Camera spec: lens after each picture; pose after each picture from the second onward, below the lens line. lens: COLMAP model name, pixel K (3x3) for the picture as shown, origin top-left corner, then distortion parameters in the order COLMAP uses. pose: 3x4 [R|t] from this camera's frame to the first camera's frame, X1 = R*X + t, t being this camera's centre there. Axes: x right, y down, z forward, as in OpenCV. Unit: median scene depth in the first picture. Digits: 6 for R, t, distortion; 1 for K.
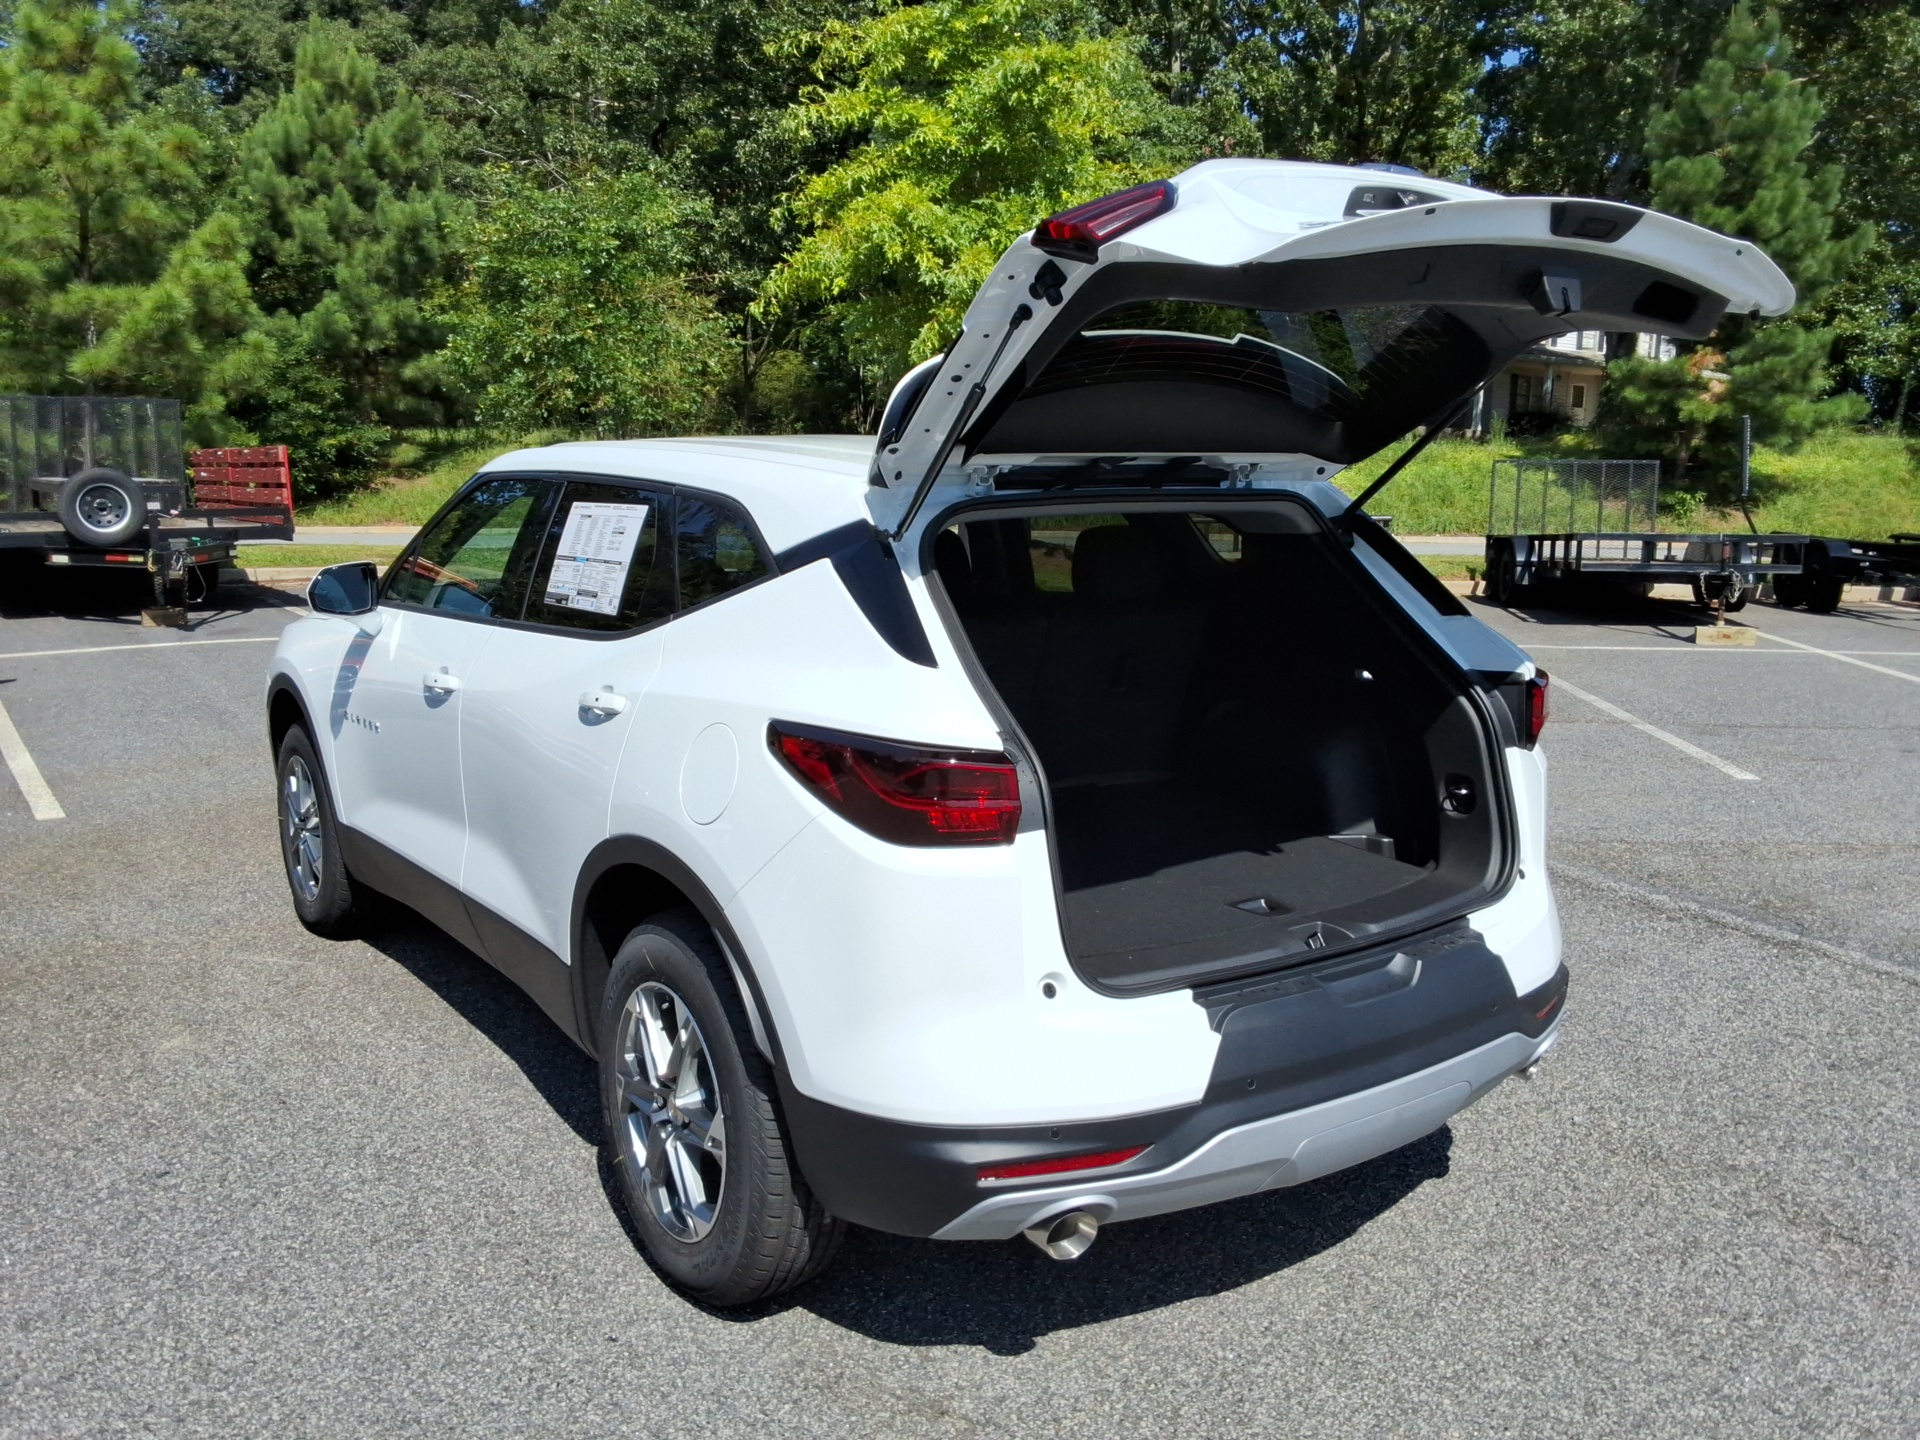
lens RADIAL K [[1541.6, 0, 971.7], [0, 1541.6, 706.9], [0, 0, 1]] dist [0.103961, -0.159522]
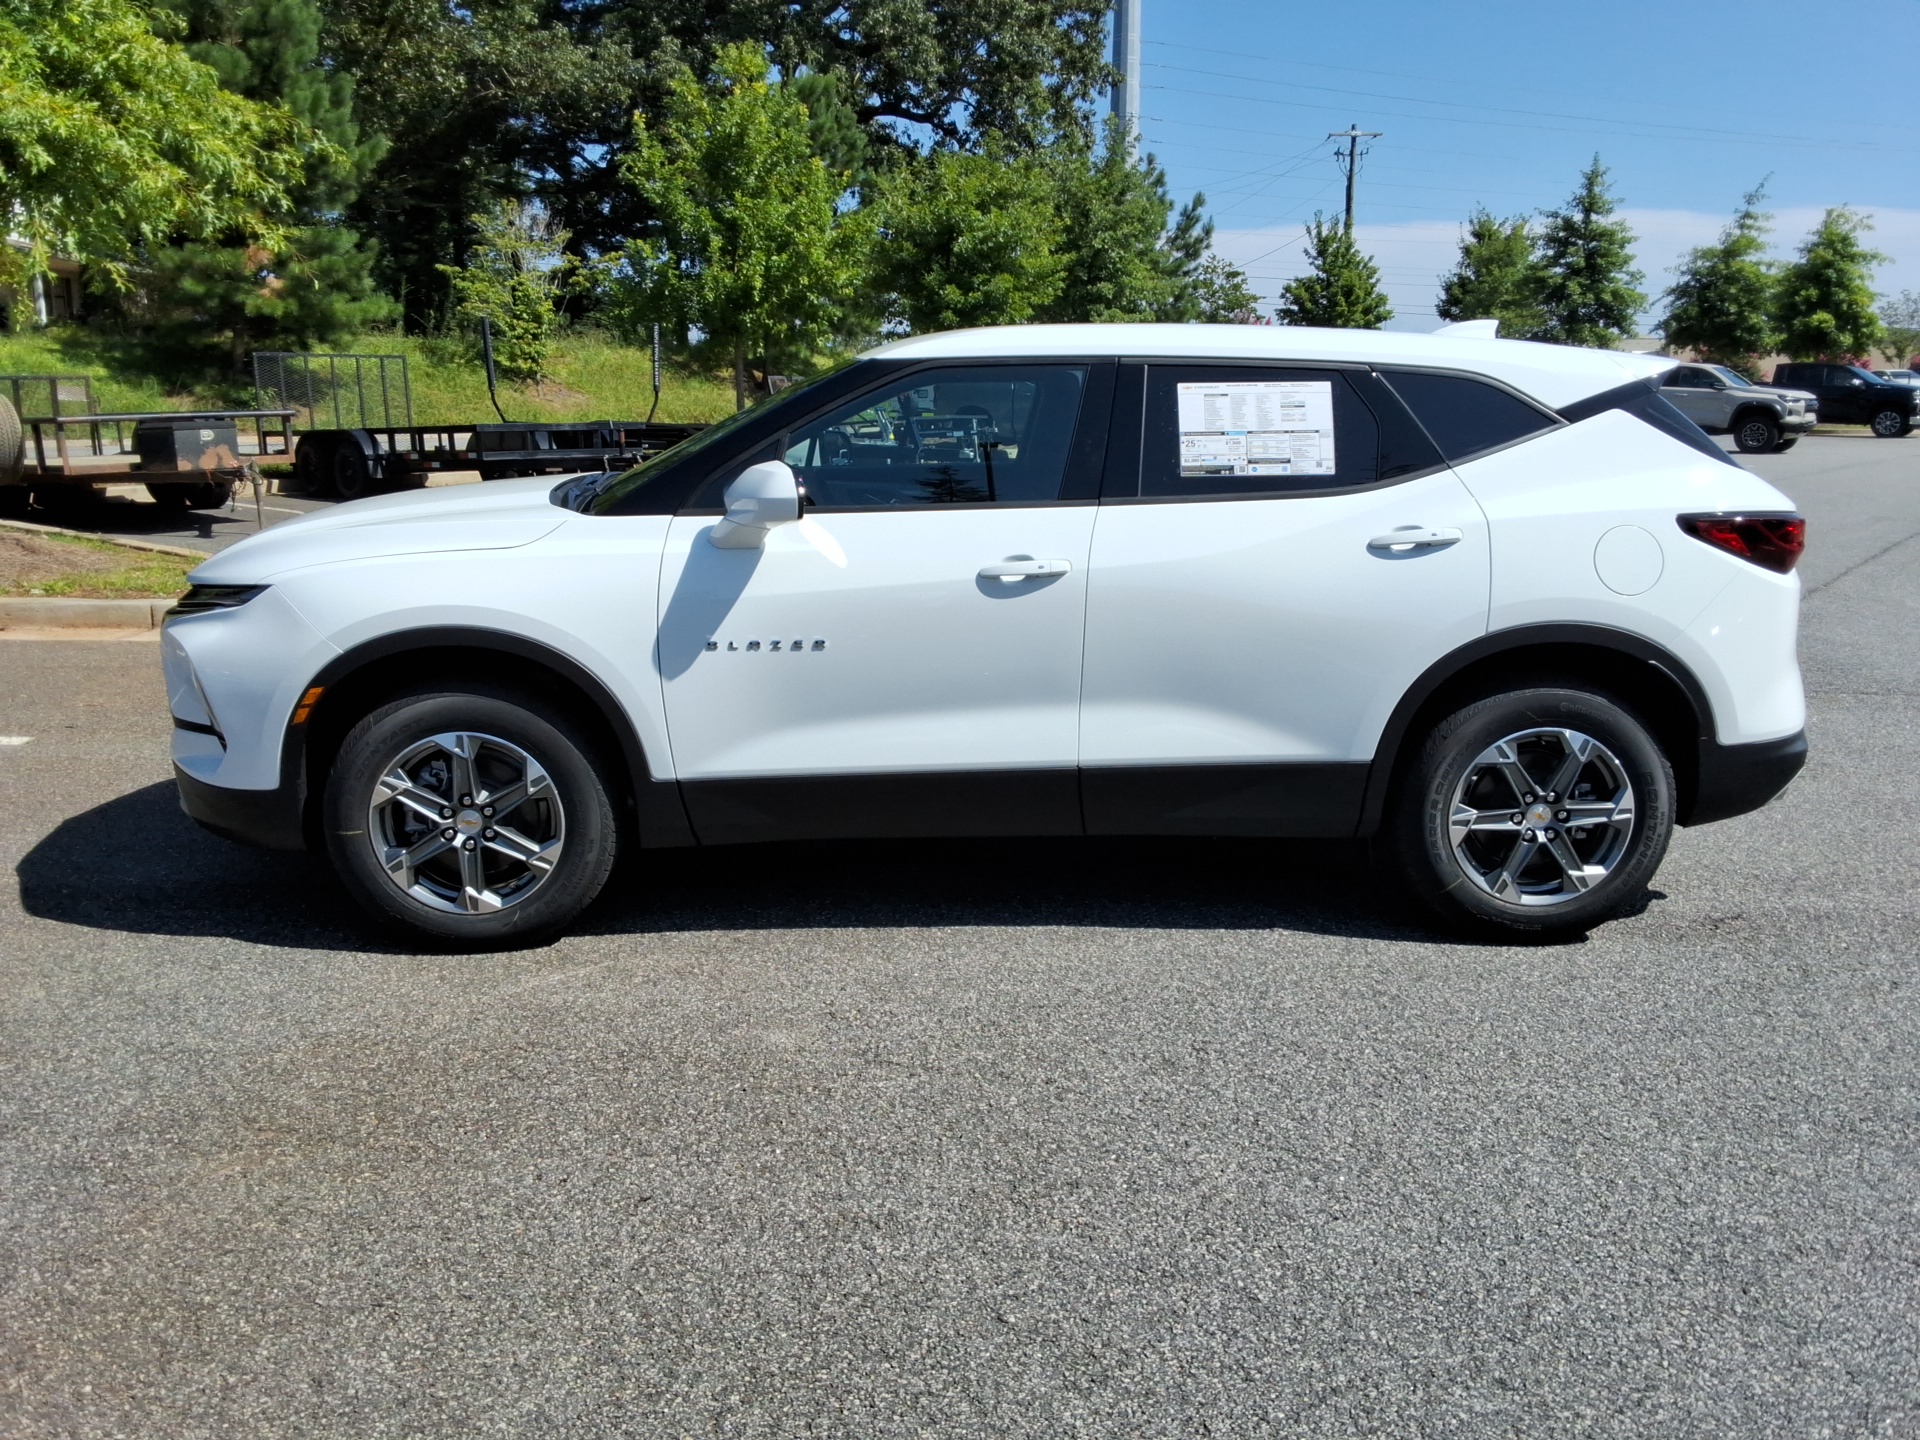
lens RADIAL K [[1541.6, 0, 976.1], [0, 1541.6, 716.4], [0, 0, 1]] dist [0.103961, -0.159522]
pose [[0.550998, -0.184625, 0.813827, -0.260396], [0.128190, 0.982371, 0.136071, -0.013755], [-0.824602, 0.029350, 0.564951, 0.102575]]
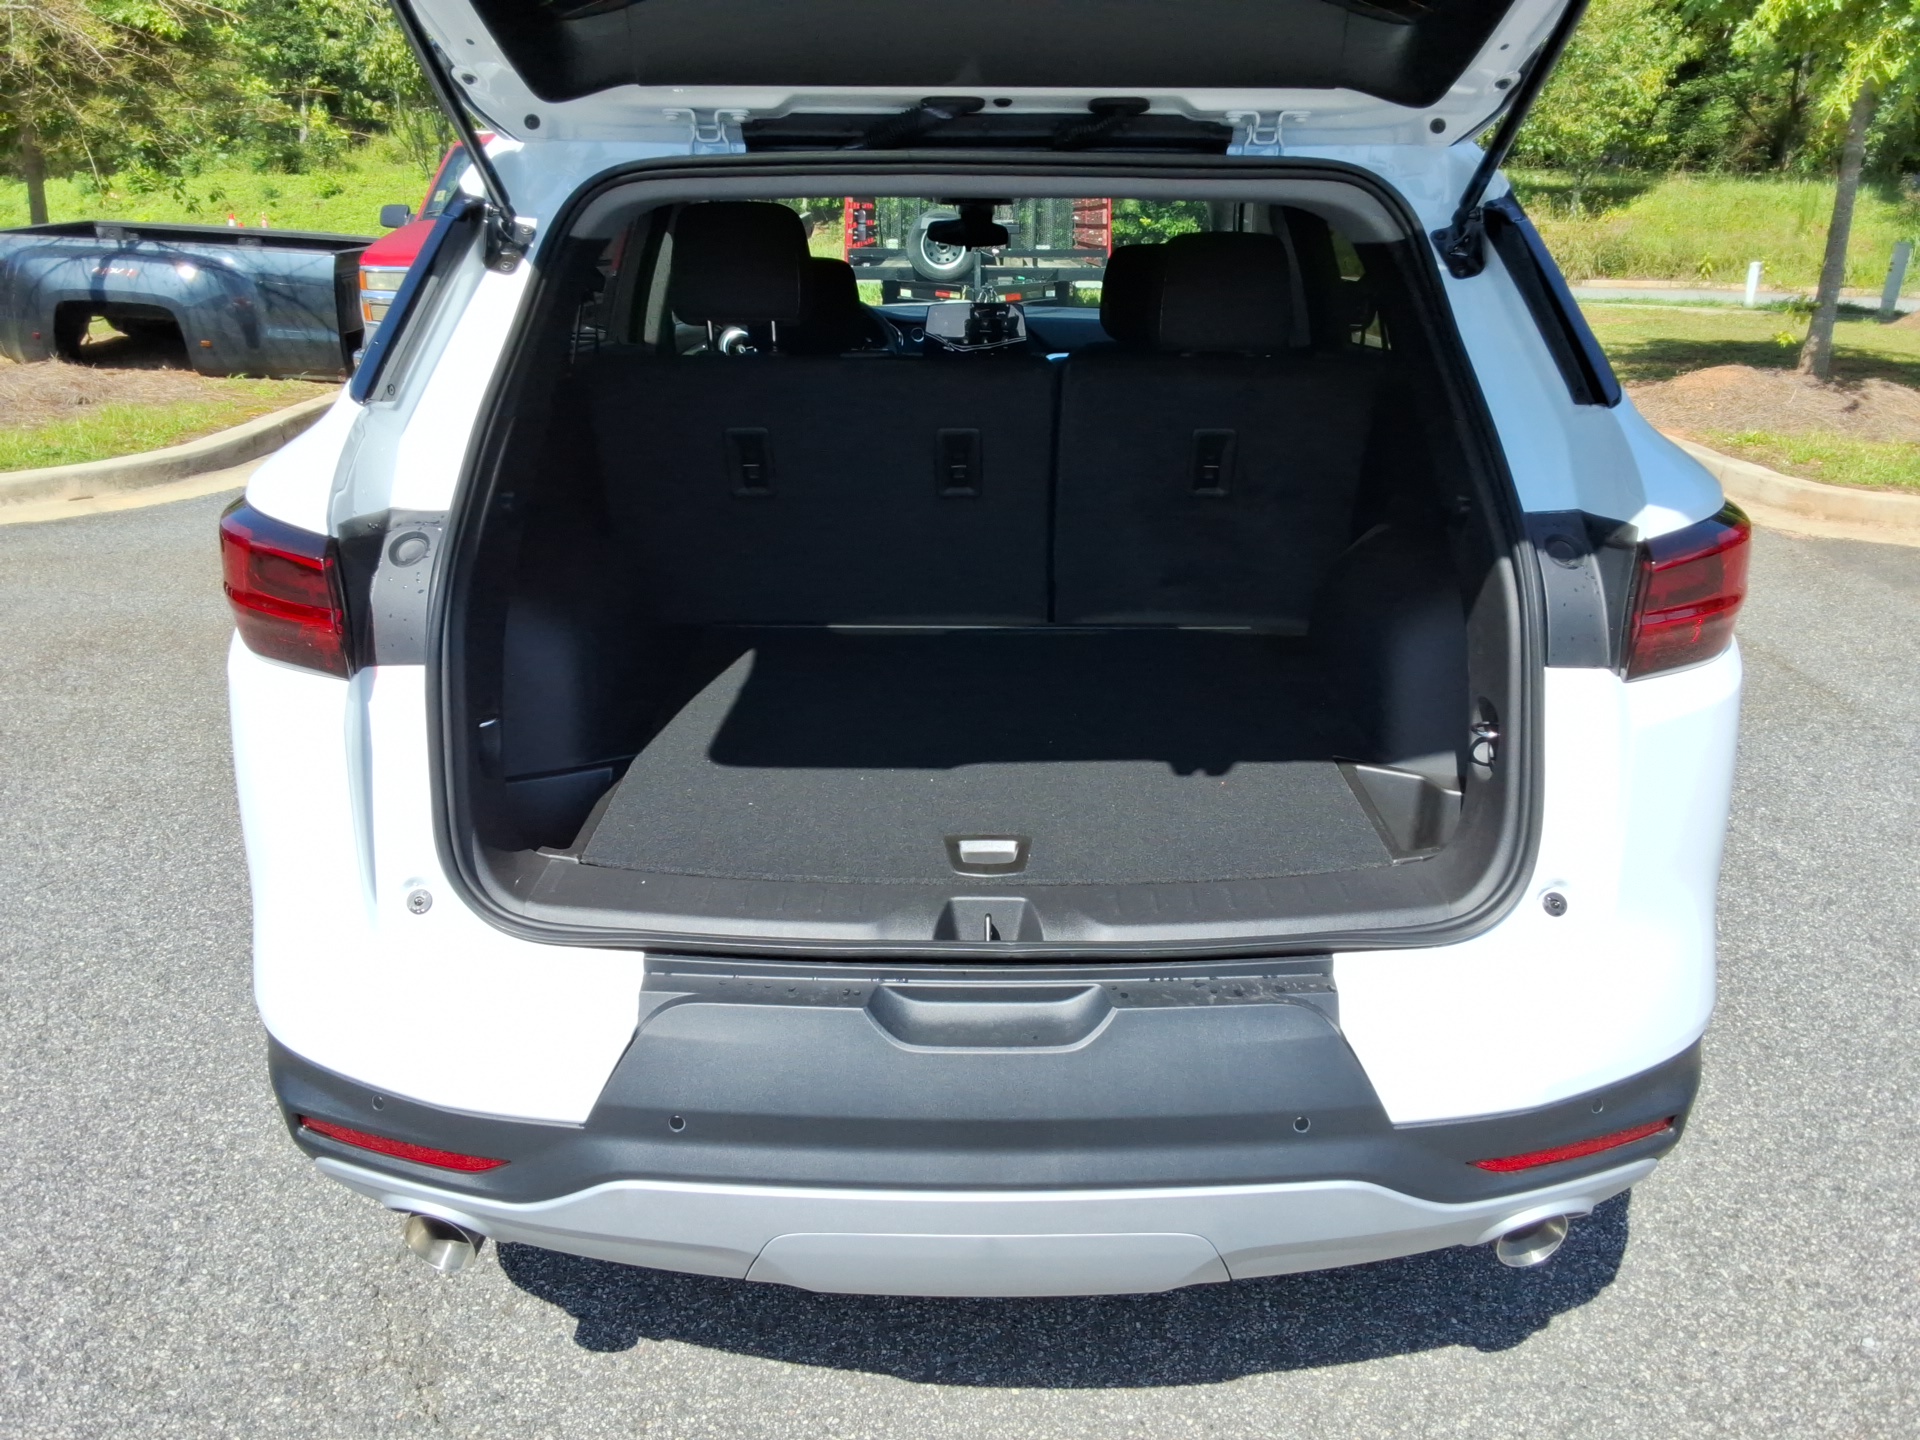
lens RADIAL K [[1541.6, 0, 980.4], [0, 1541.6, 716.0], [0, 0, 1]] dist [0.103961, -0.159522]
pose [[0.814206, 0.183495, -0.550816, 0.082943], [-0.096578, 0.978329, 0.183154, -0.006012], [0.572487, -0.095929, 0.814283, 0.080804]]
